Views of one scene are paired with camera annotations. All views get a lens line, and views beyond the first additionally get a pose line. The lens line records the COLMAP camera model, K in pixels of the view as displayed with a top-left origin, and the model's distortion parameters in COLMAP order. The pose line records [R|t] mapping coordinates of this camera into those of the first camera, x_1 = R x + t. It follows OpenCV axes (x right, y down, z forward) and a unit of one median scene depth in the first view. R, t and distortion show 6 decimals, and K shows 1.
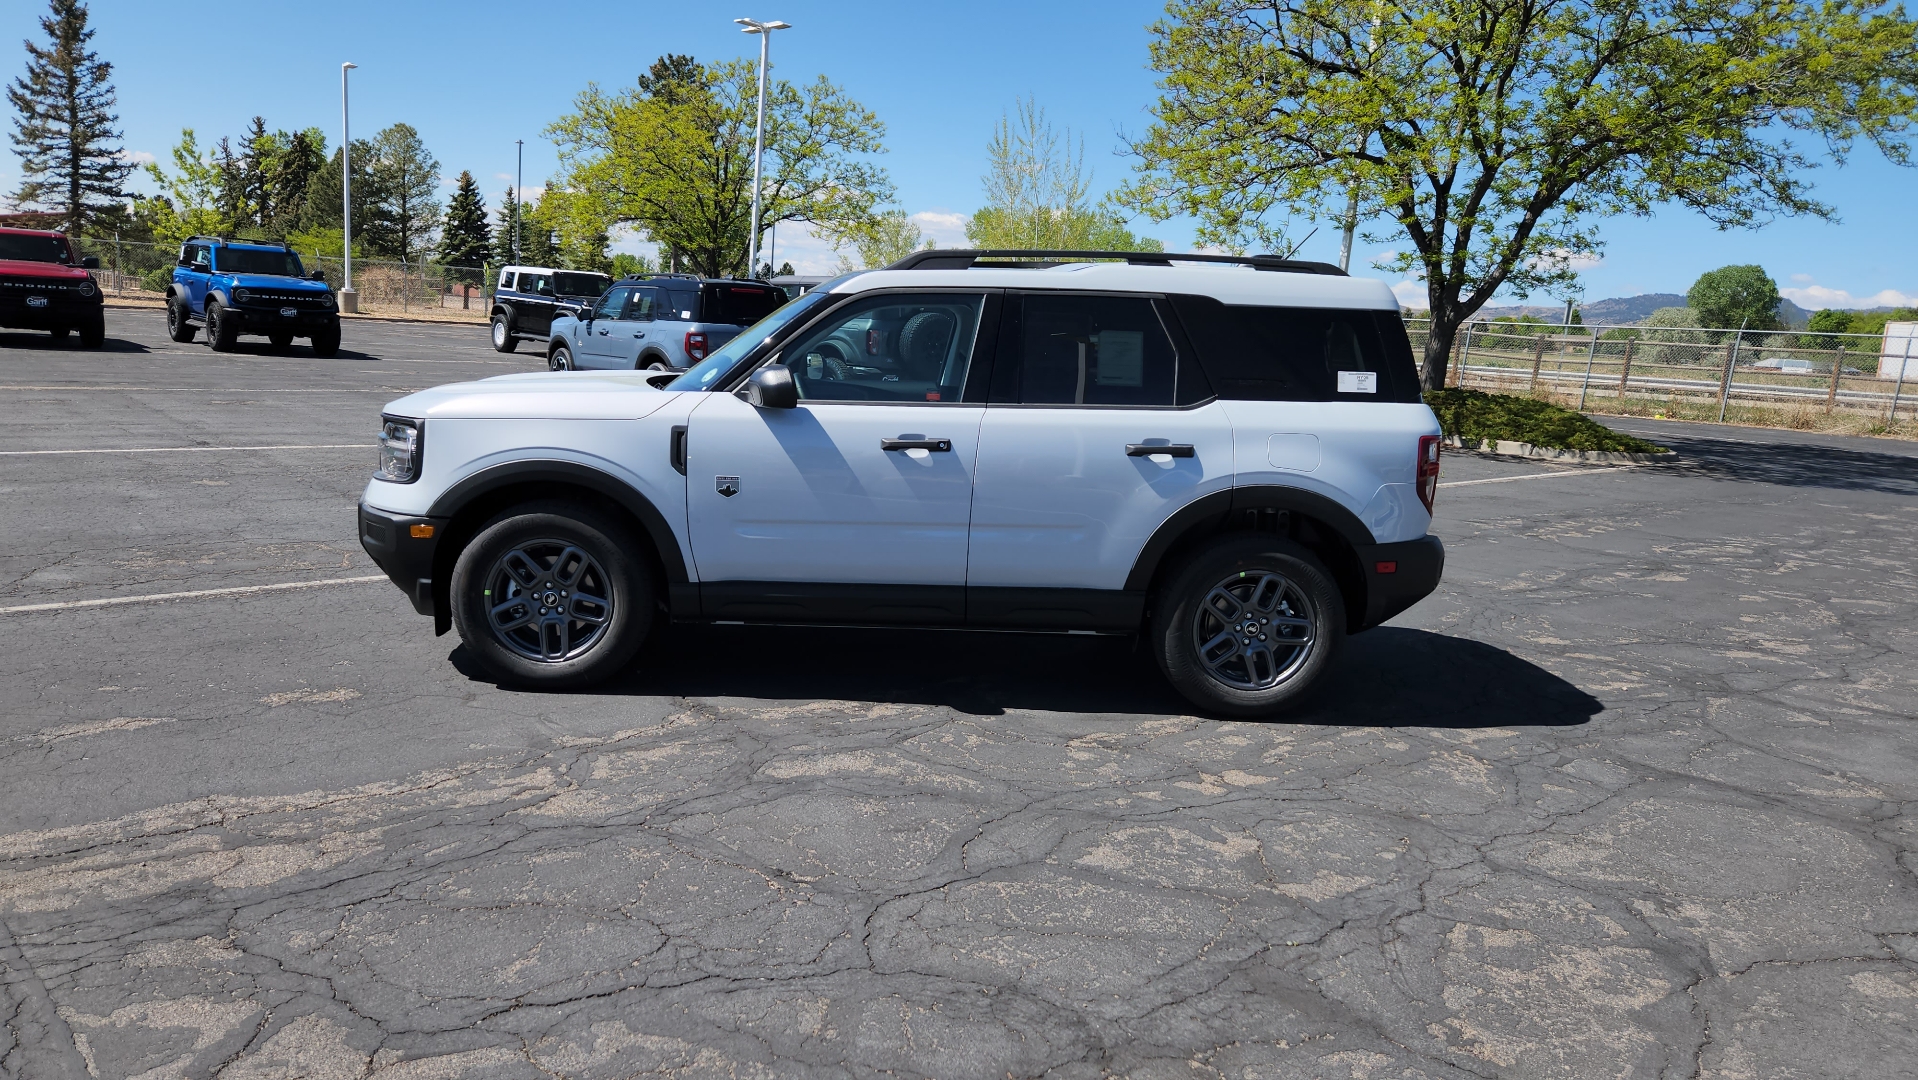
lens RADIAL K [[1294.3, 0, 911.0], [0, 1294.3, 542.0], [0, 0, 1]] dist [0.074607, -0.064401]
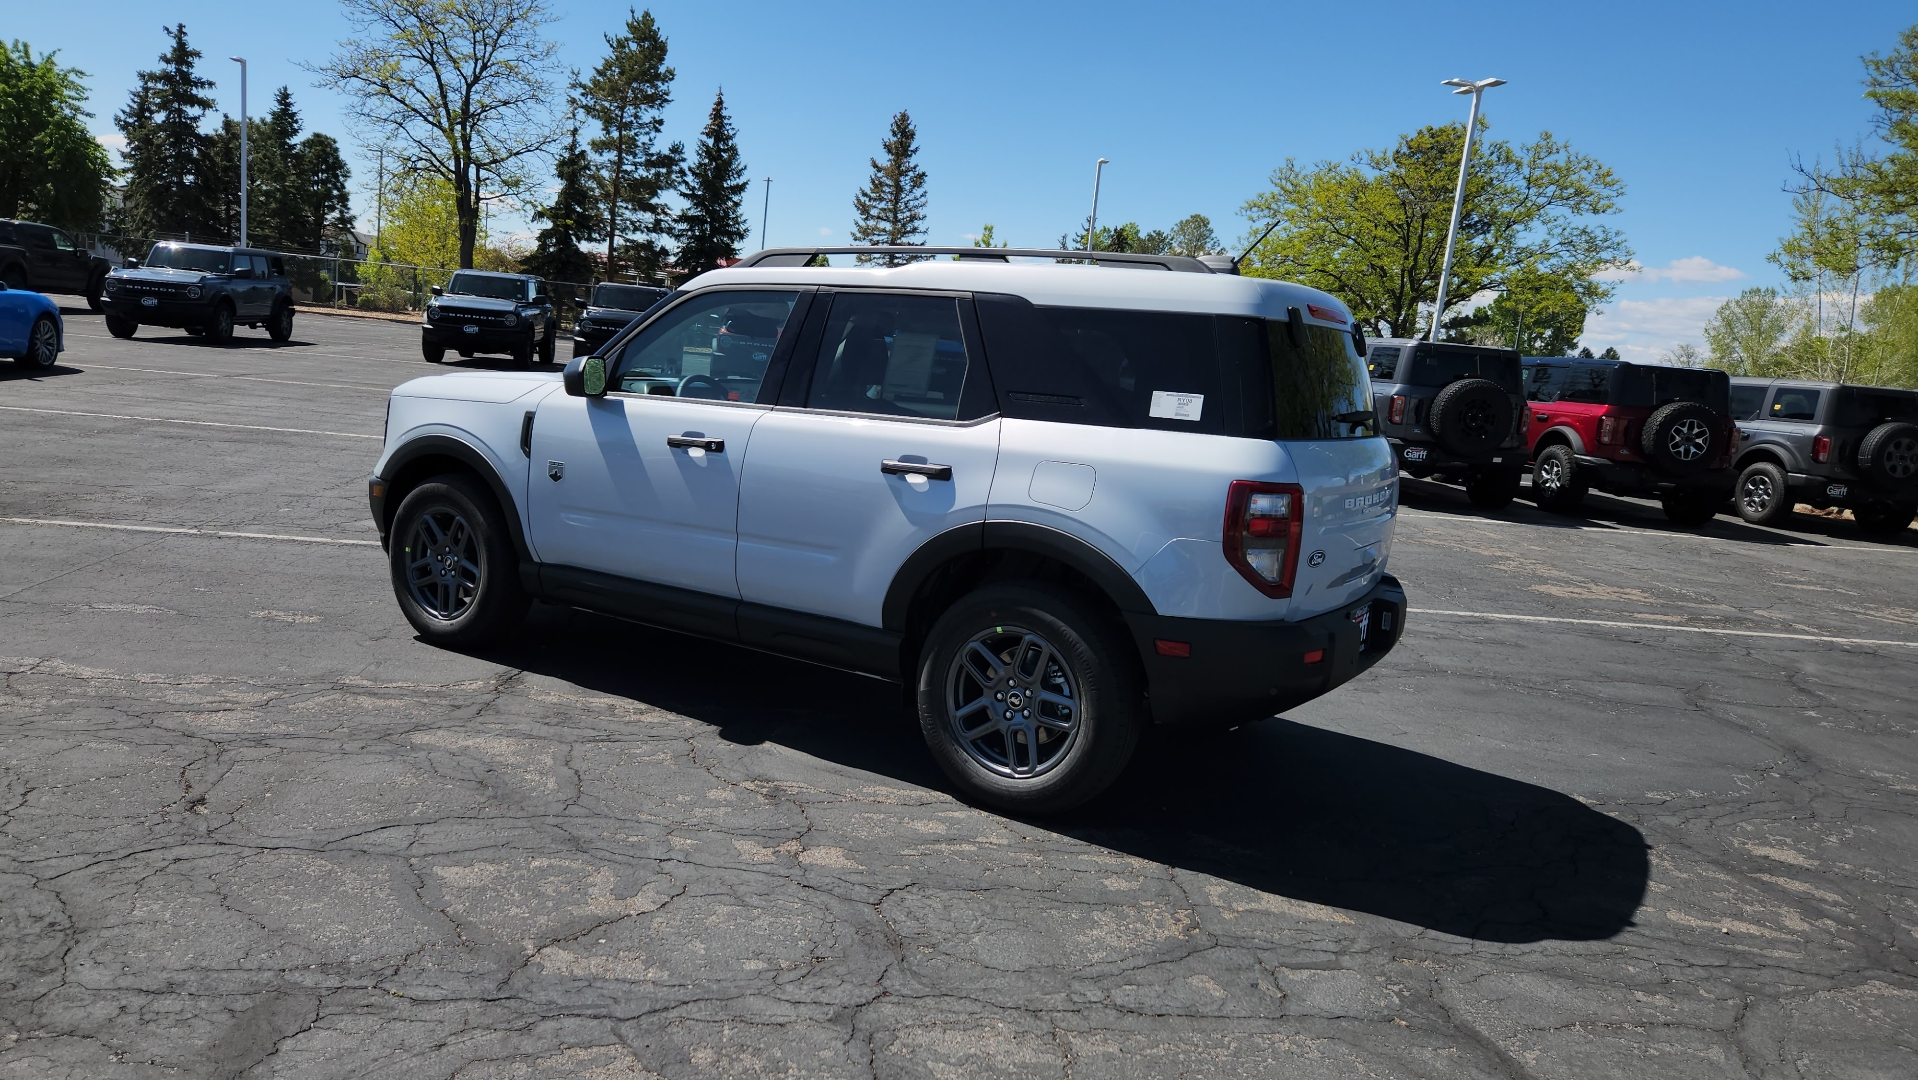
lens RADIAL K [[1288.4, 0, 910.4], [0, 1288.4, 516.7], [0, 0, 1]] dist [0.072595, -0.059557]
pose [[0.826721, 0.094476, -0.554624, 0.637279], [-0.138625, 0.989613, -0.038061, -0.006752], [0.545267, 0.108351, 0.831230, 0.283924]]
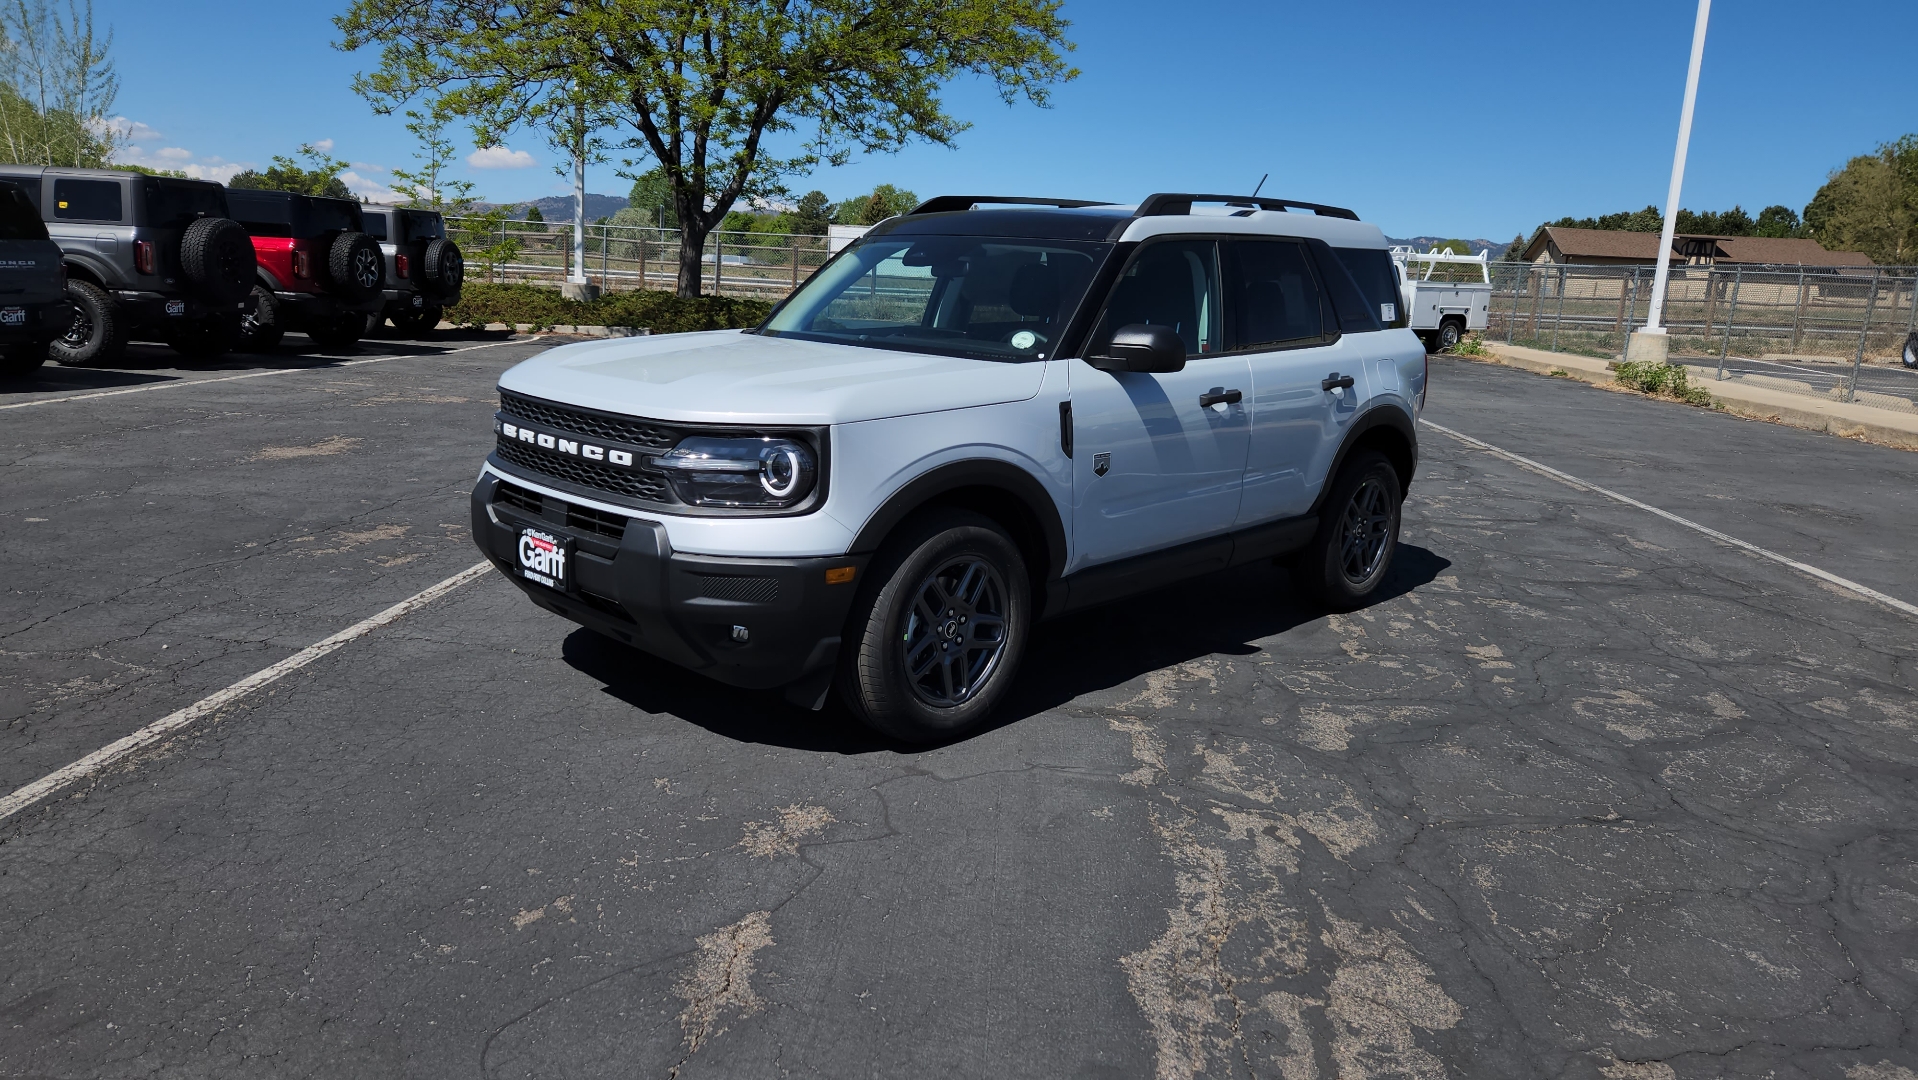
lens RADIAL K [[1296.8, 0, 922.9], [0, 1296.8, 555.8], [0, 0, 1]] dist [0.067159, -0.054343]
pose [[0.723324, -0.171189, 0.668952, -0.800127], [0.112659, 0.985058, 0.130267, -0.106007], [-0.681256, -0.018862, 0.731802, 0.407601]]
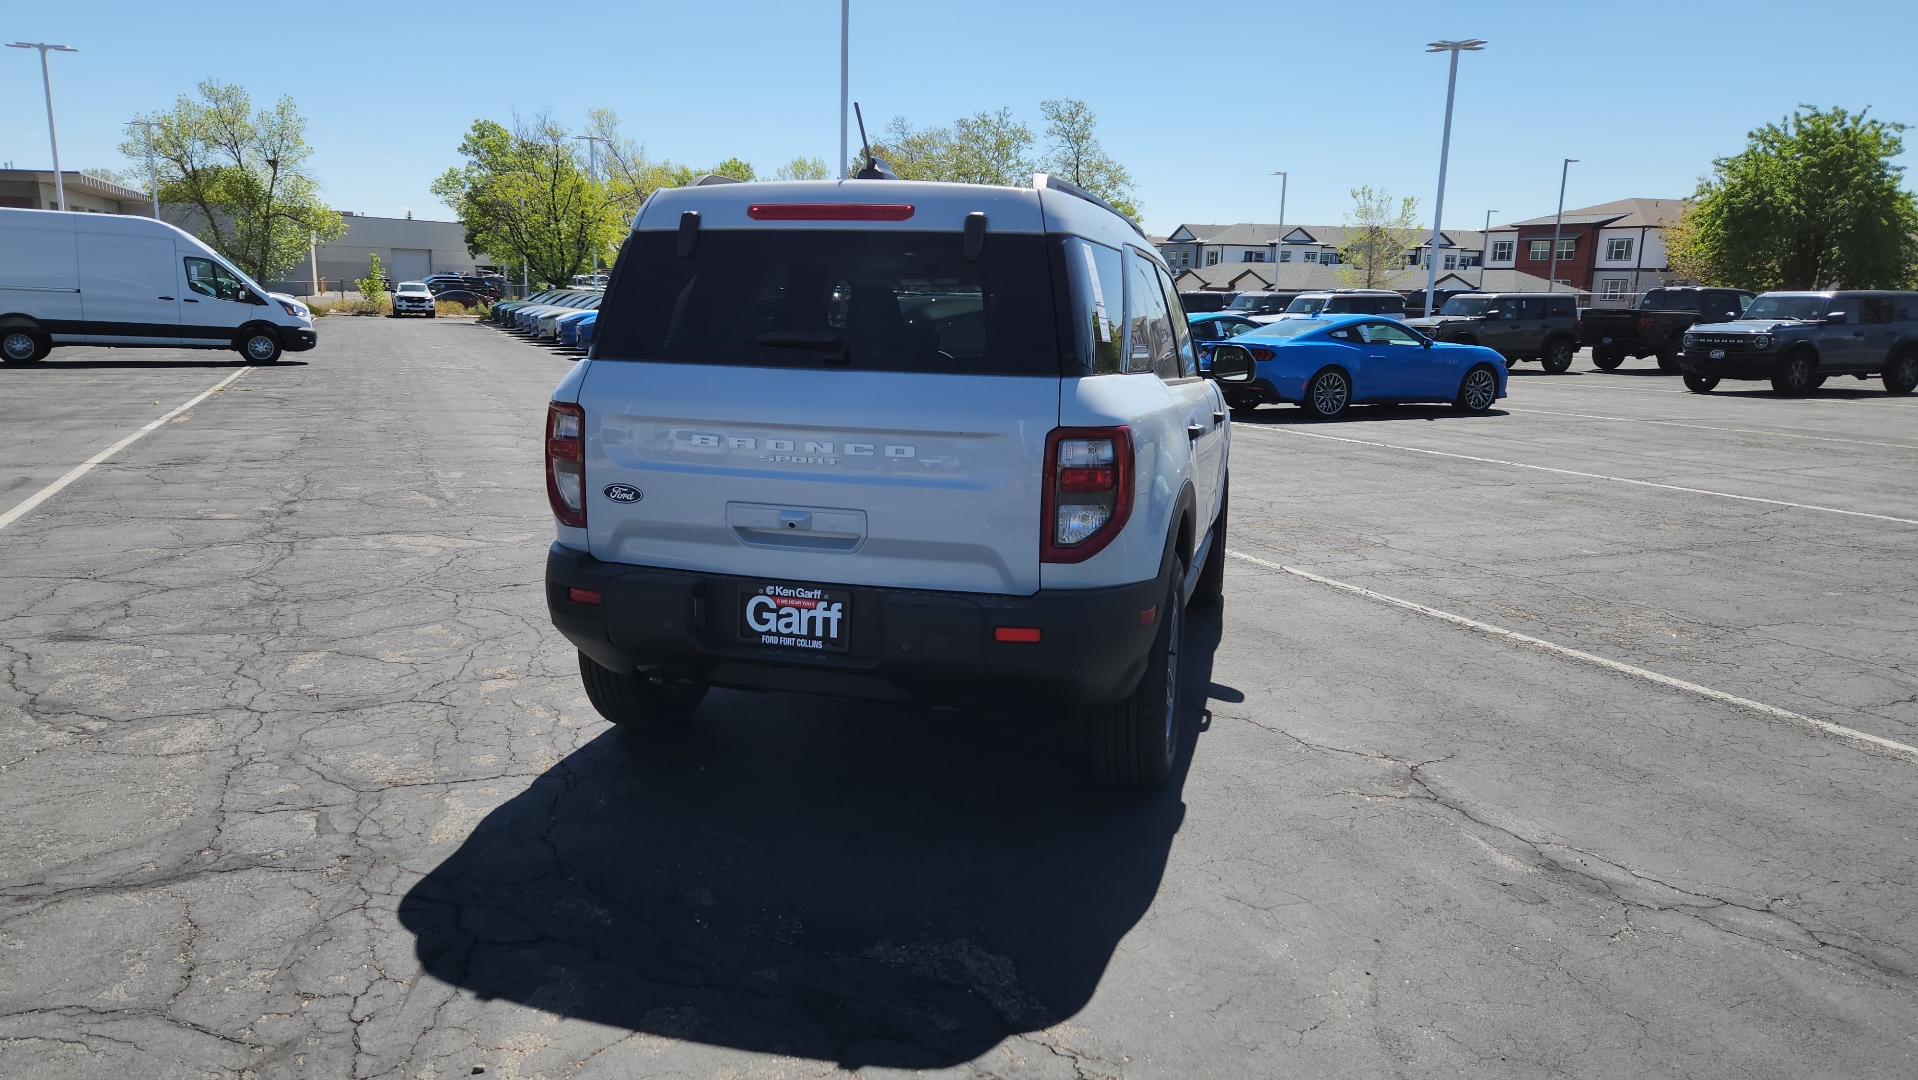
lens RADIAL K [[1268.7, 0, 917.7], [0, 1268.7, 533.7], [0, 0, 1]] dist [0.070380, -0.057223]
pose [[-0.302243, 0.104649, -0.947469, 1.000637], [-0.200727, 0.964682, 0.170582, -0.168887], [0.931857, 0.241740, -0.270563, 1.381266]]
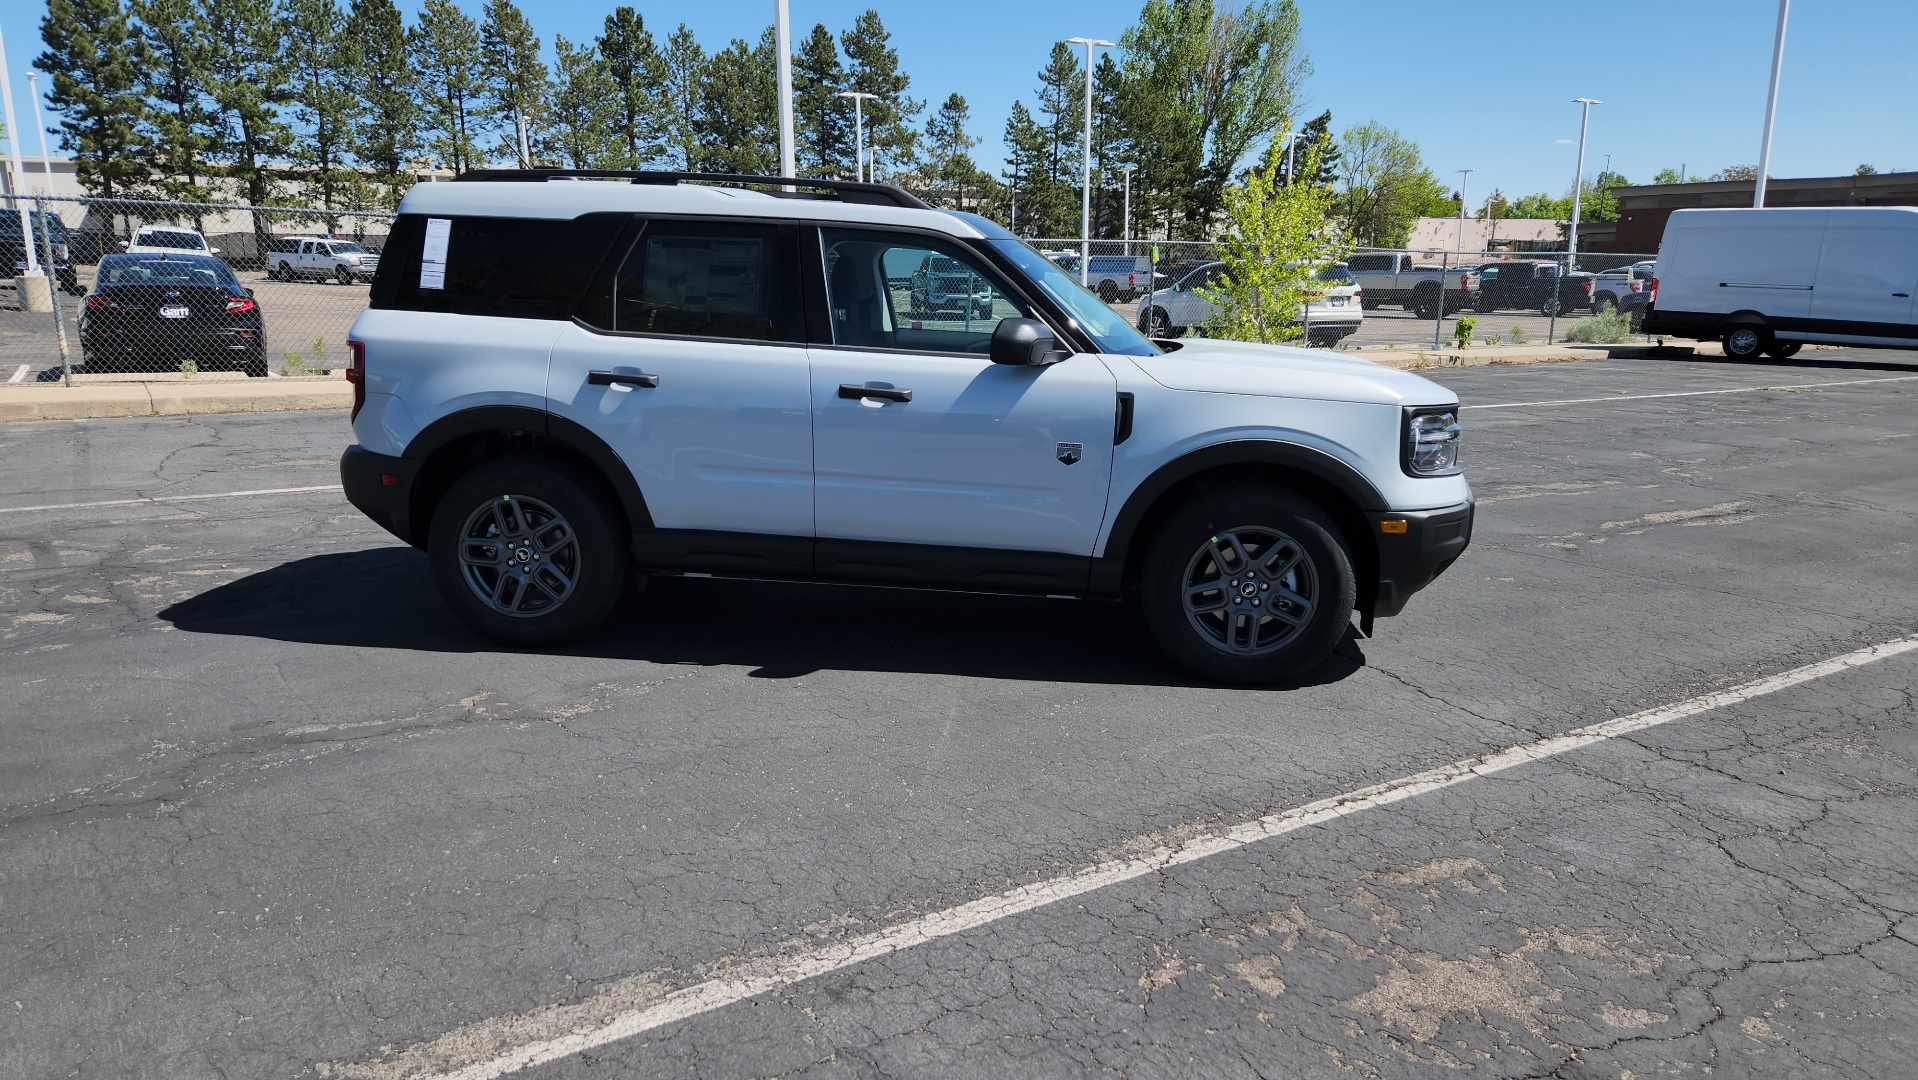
lens RADIAL K [[1272.1, 0, 938.1], [0, 1272.1, 565.8], [0, 0, 1]] dist [0.073510, -0.056034]
pose [[-0.989228, -0.097586, 0.109111, -0.158679], [-0.047484, 0.918988, 0.391415, -0.372181], [-0.138468, 0.382017, -0.913723, 2.156707]]
